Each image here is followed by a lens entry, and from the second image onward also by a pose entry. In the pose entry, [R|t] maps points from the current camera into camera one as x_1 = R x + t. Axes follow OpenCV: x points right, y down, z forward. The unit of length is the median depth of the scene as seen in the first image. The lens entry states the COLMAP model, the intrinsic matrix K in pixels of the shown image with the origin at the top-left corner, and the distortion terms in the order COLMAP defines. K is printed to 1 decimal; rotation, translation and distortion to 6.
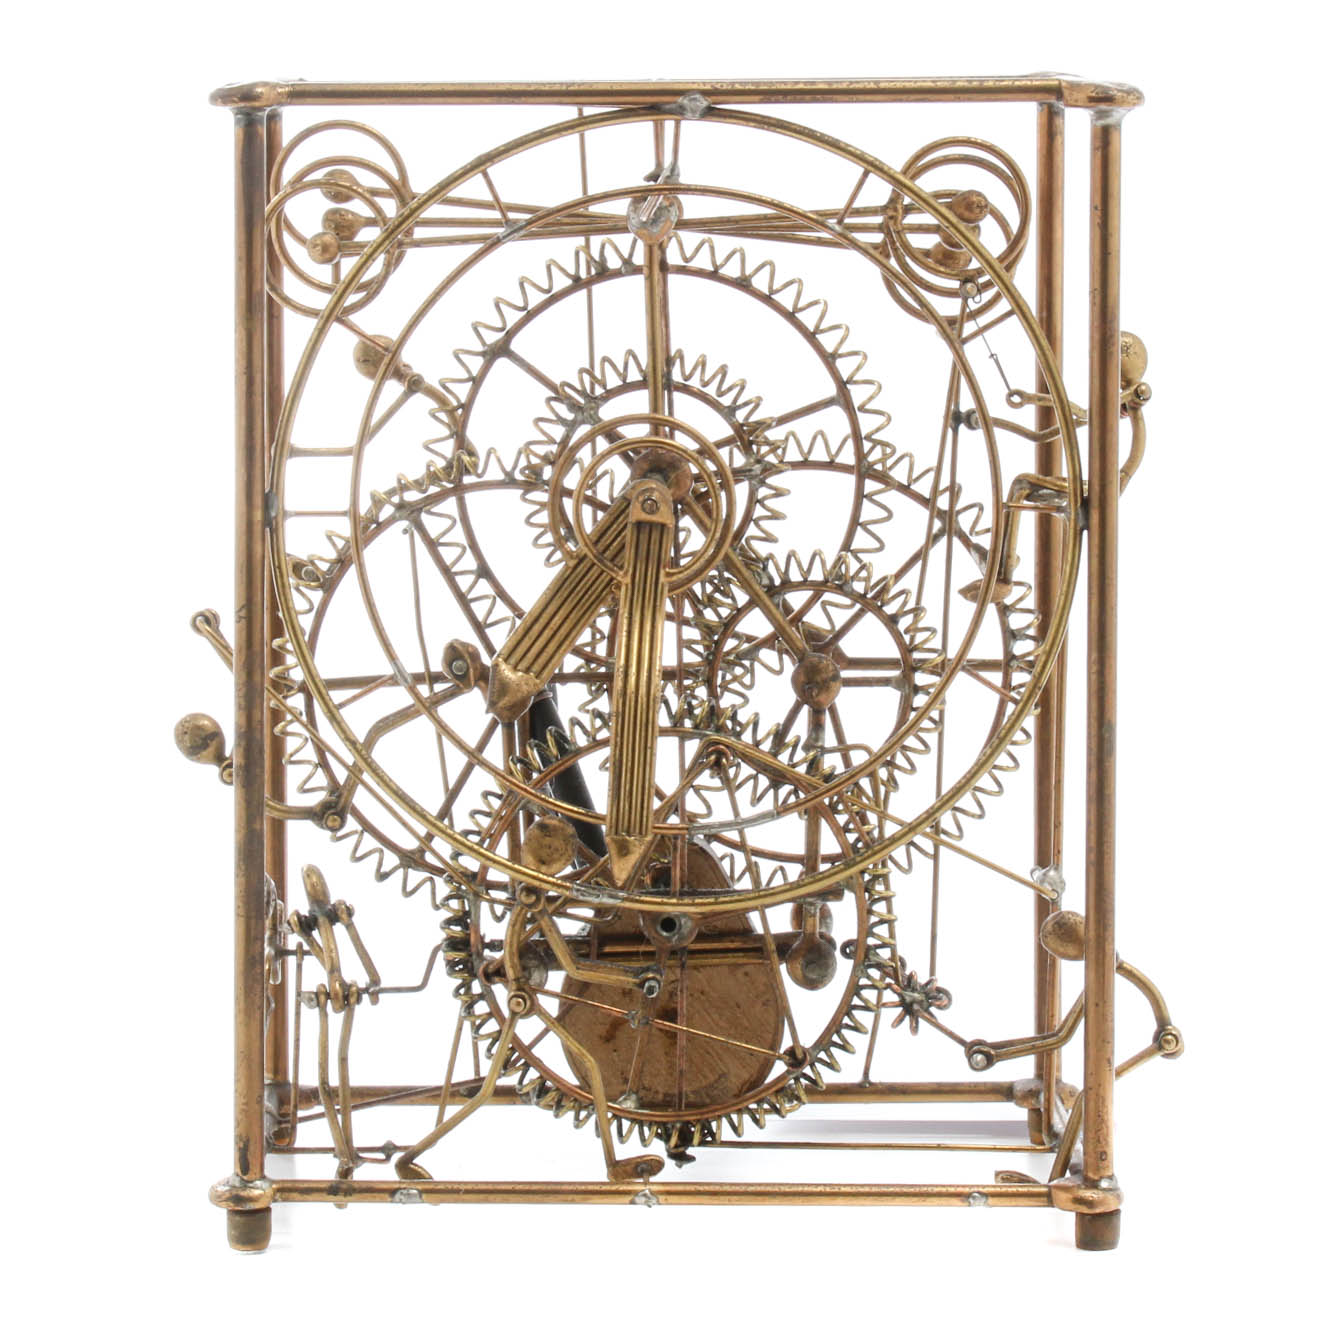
lens RADIAL K [[5651.0, 0, 665.0], [0, 5651.0, 665.0], [0, 0, 1]] dist [0.034149, -2.106289]
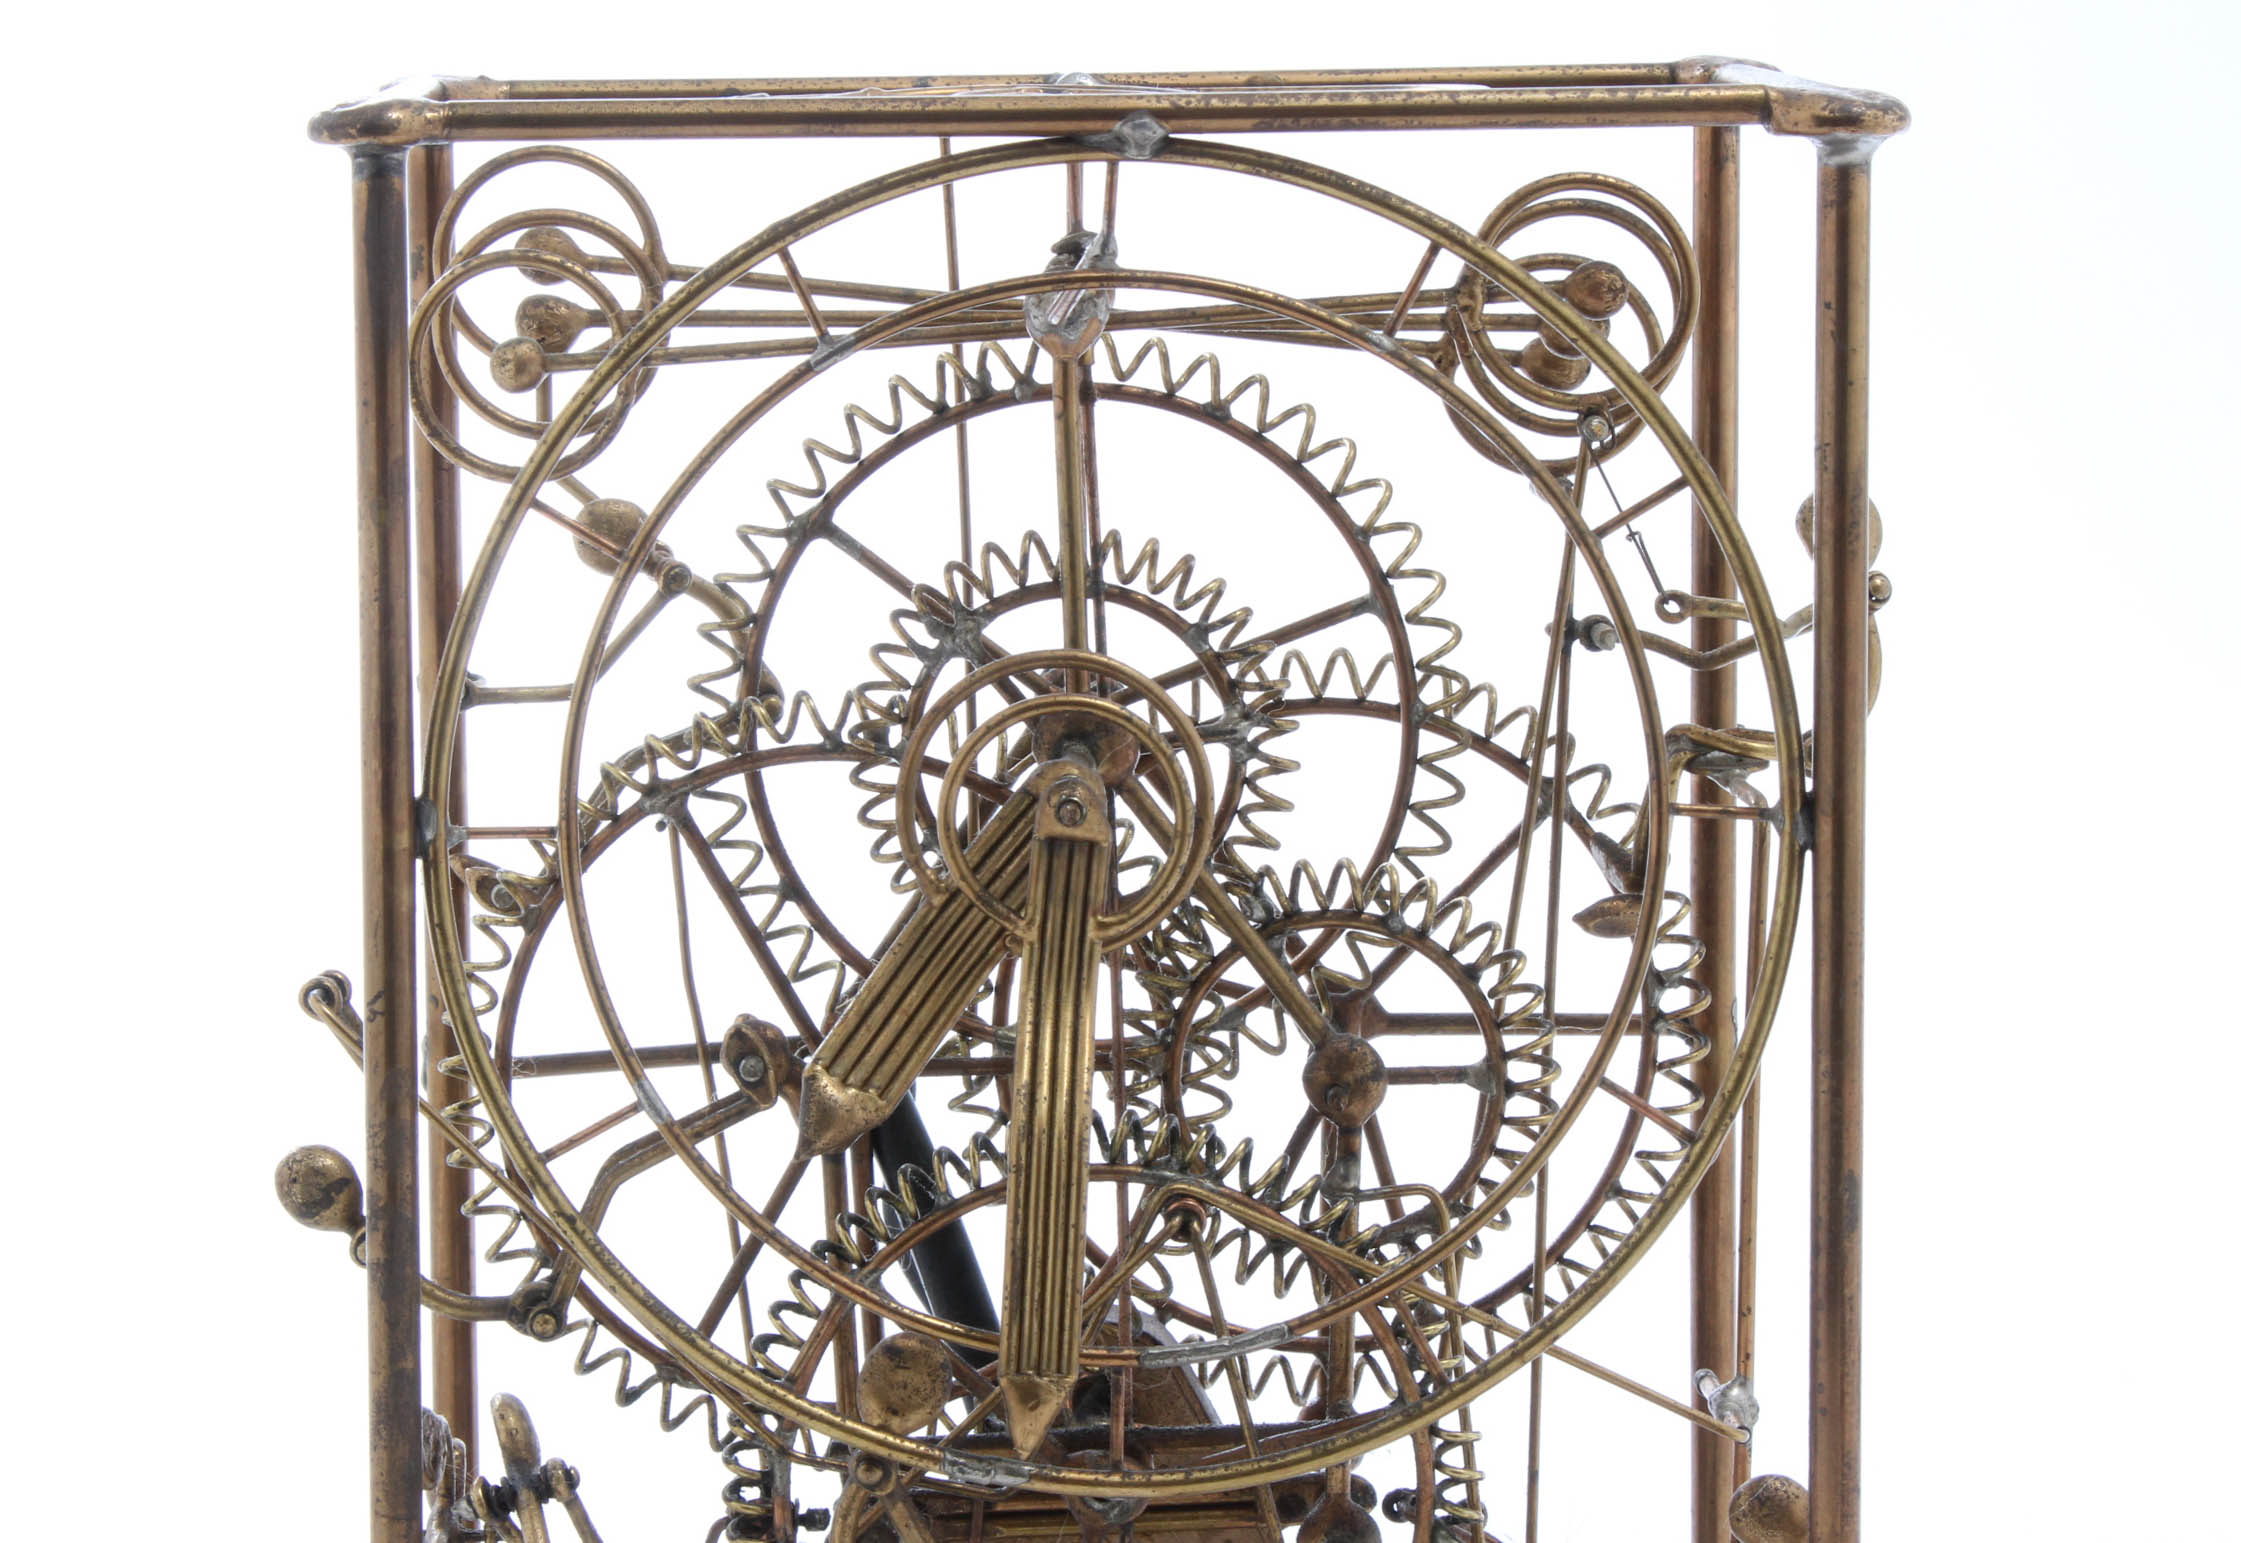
lens RADIAL K [[6503.5, 0, 1120.5], [0, 6503.5, 771.5], [0, 0, 1]] dist [0.031106, 0.947847]
pose [[0.999864, -0.008329, 0.014257, -0.006766], [0.007978, 0.999668, 0.024505, -0.047231], [-0.014456, -0.024388, 0.999598, 0.308788]]
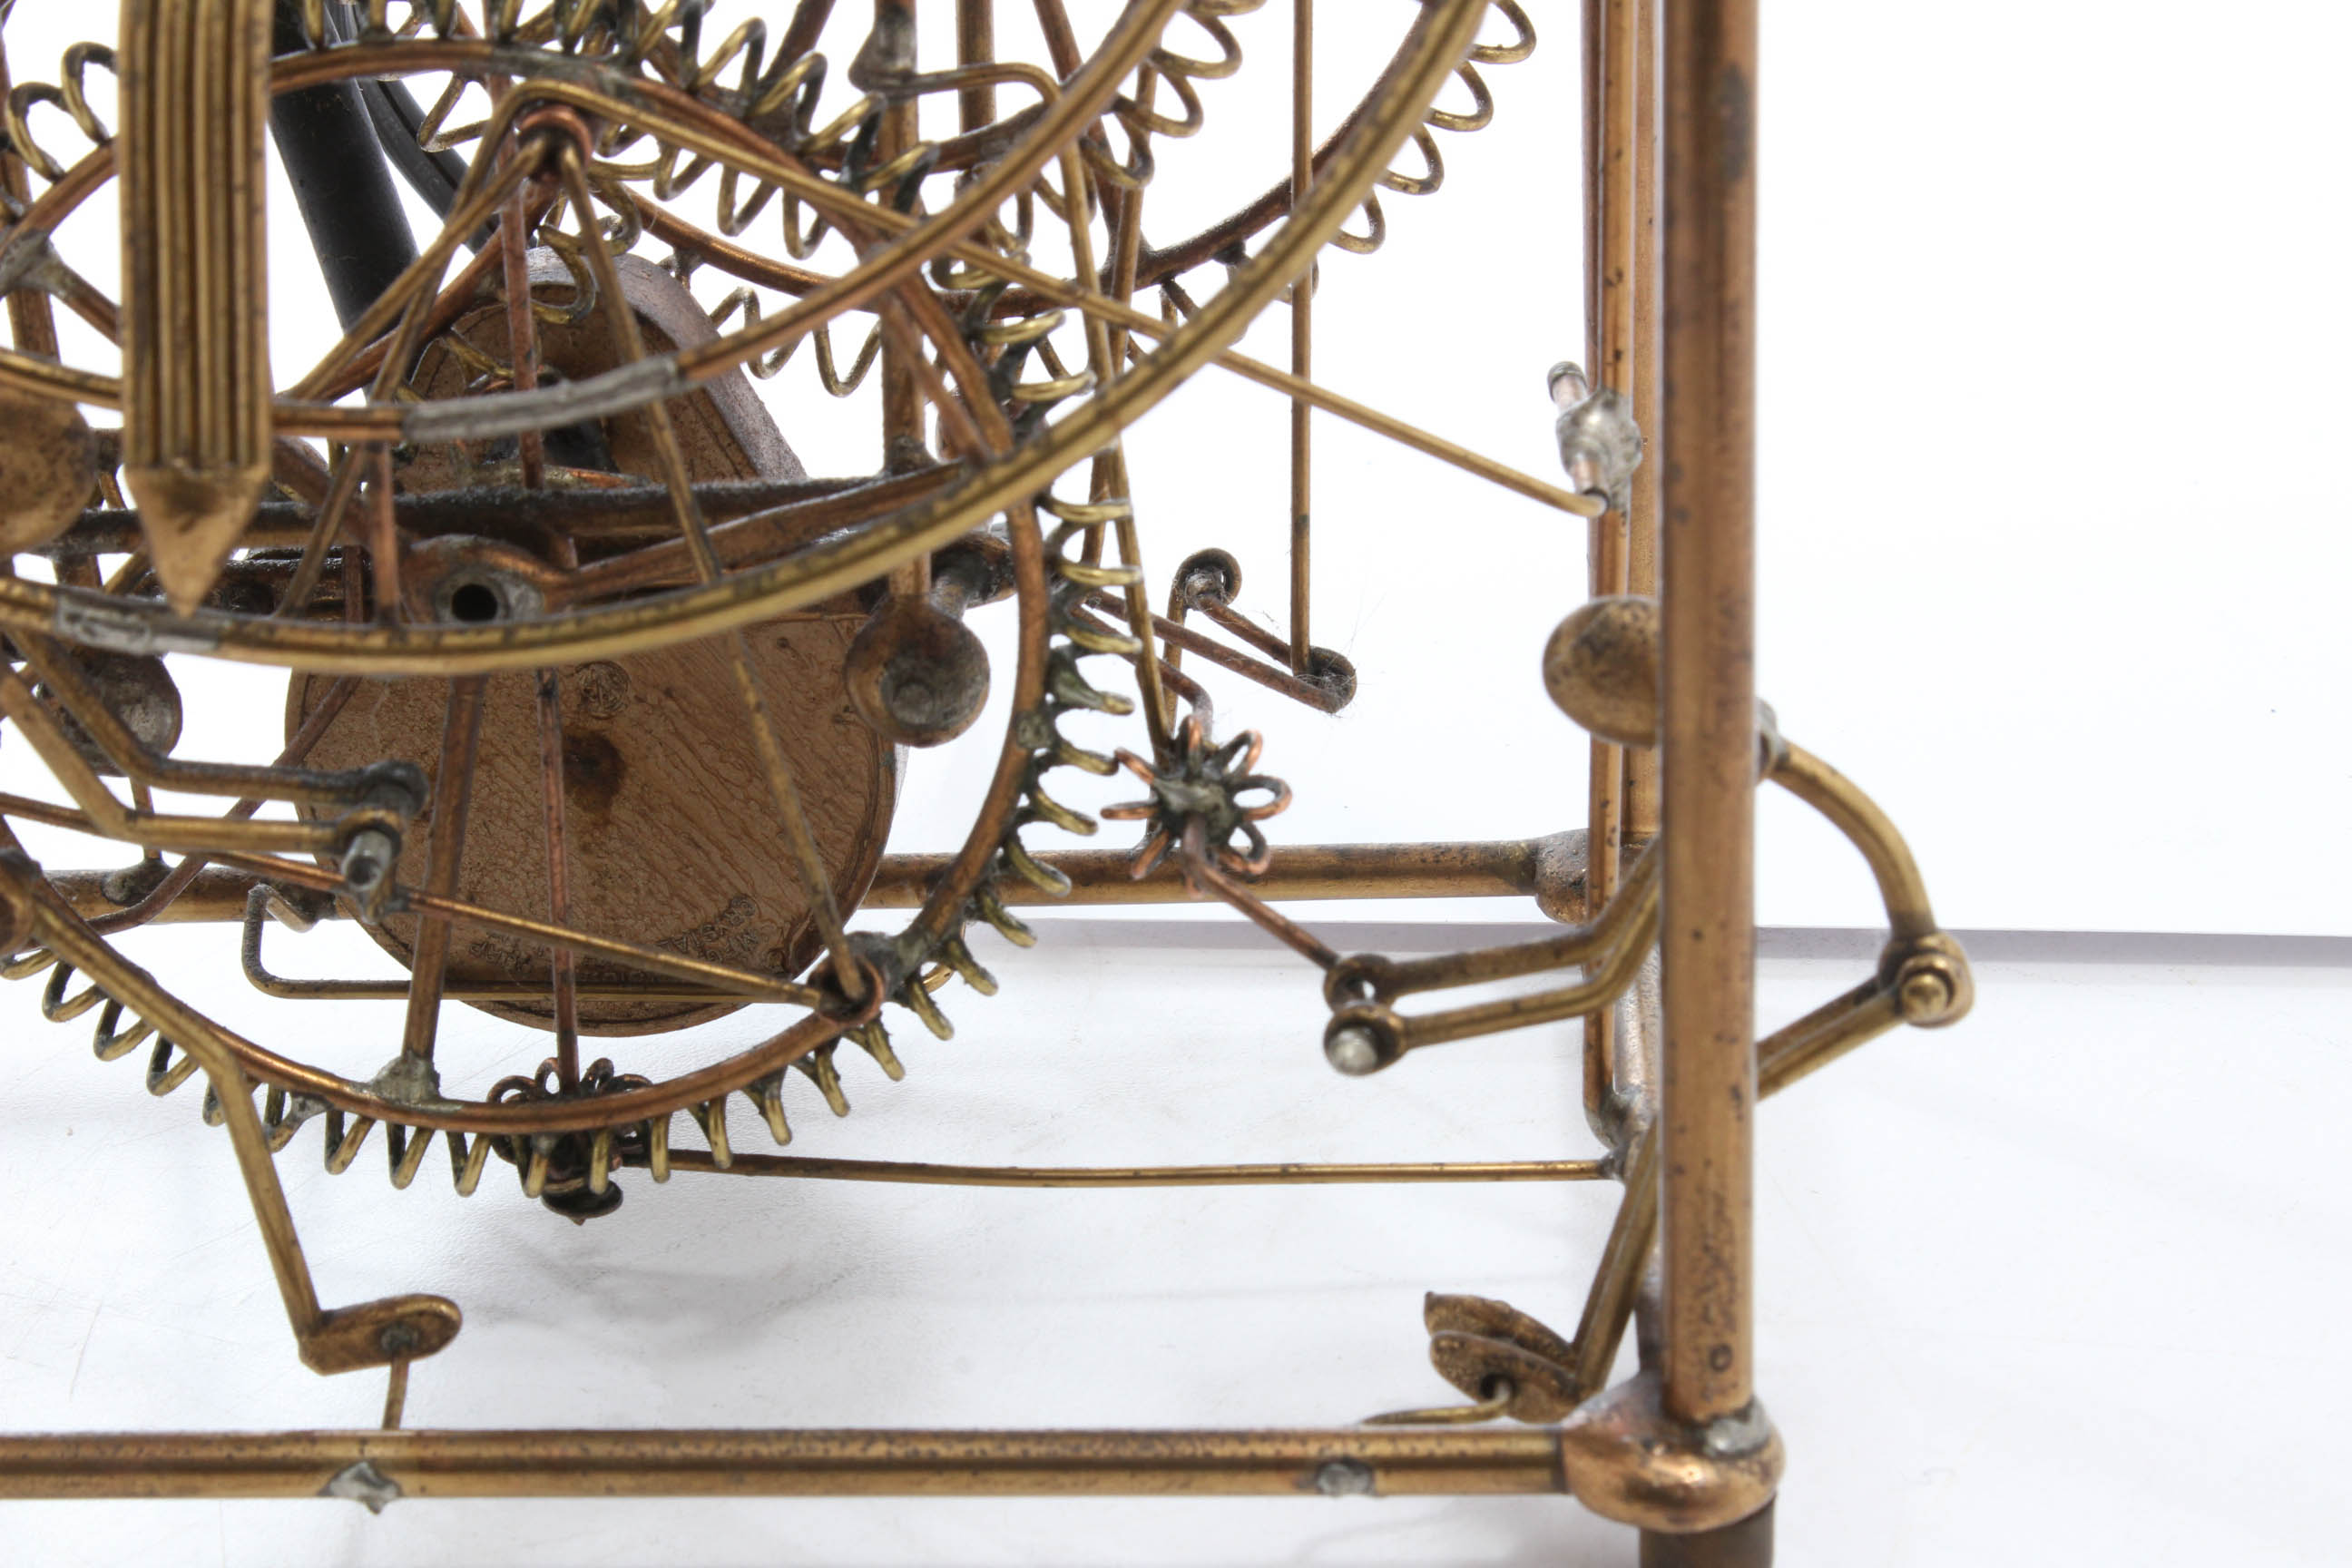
lens RADIAL K [[5626.7, 0, 1176.0], [0, 5626.7, 784.0], [0, 0, 1]] dist [0.010044, 0.065475]
pose [[0.997779, -0.010415, -0.065787, 0.065603], [0.026975, 0.966261, 0.256148, -0.030245], [0.060899, -0.257354, 0.964396, 0.665963]]
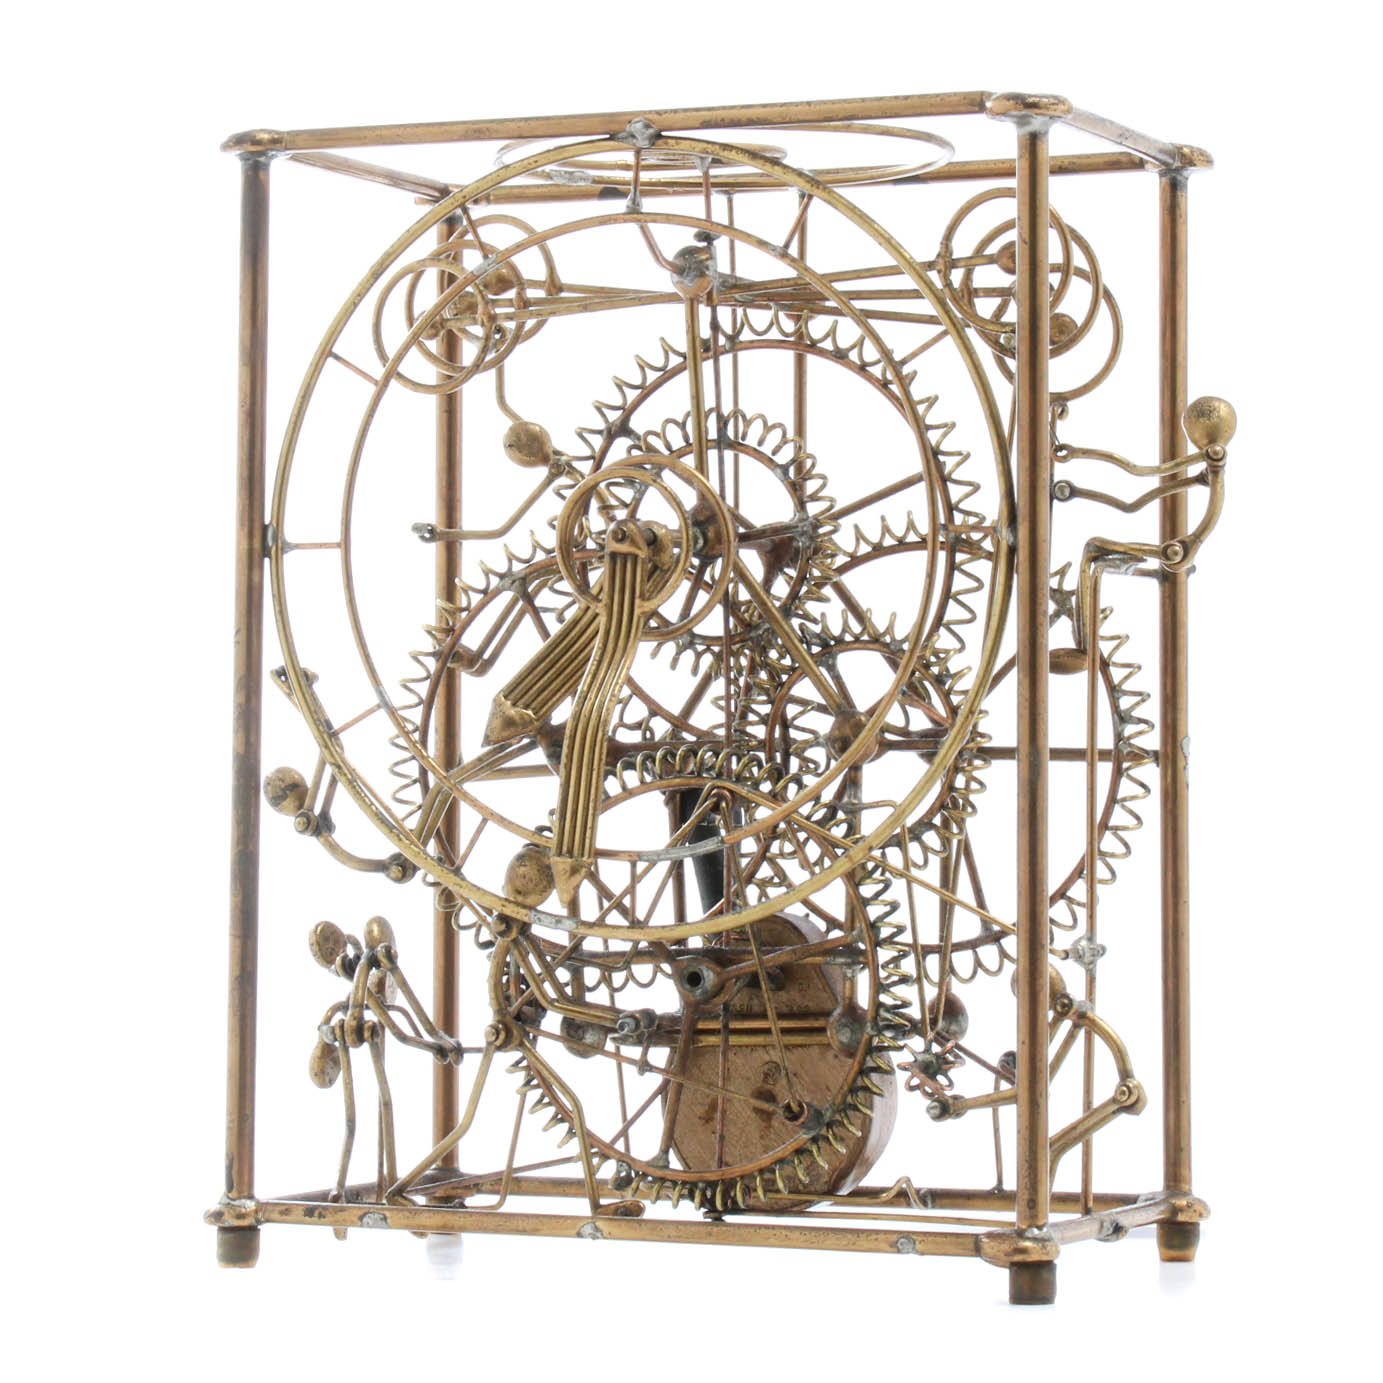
lens RADIAL K [[5876.2, 0, 691.5], [0, 5876.2, 691.5], [0, 0, 1]] dist [0.034149, -2.106289]
pose [[0.917306, -0.003503, -0.398167, 0.409846], [-0.051491, 0.990522, -0.127341, 0.127023], [0.394839, 0.137313, 0.908431, 0.055649]]
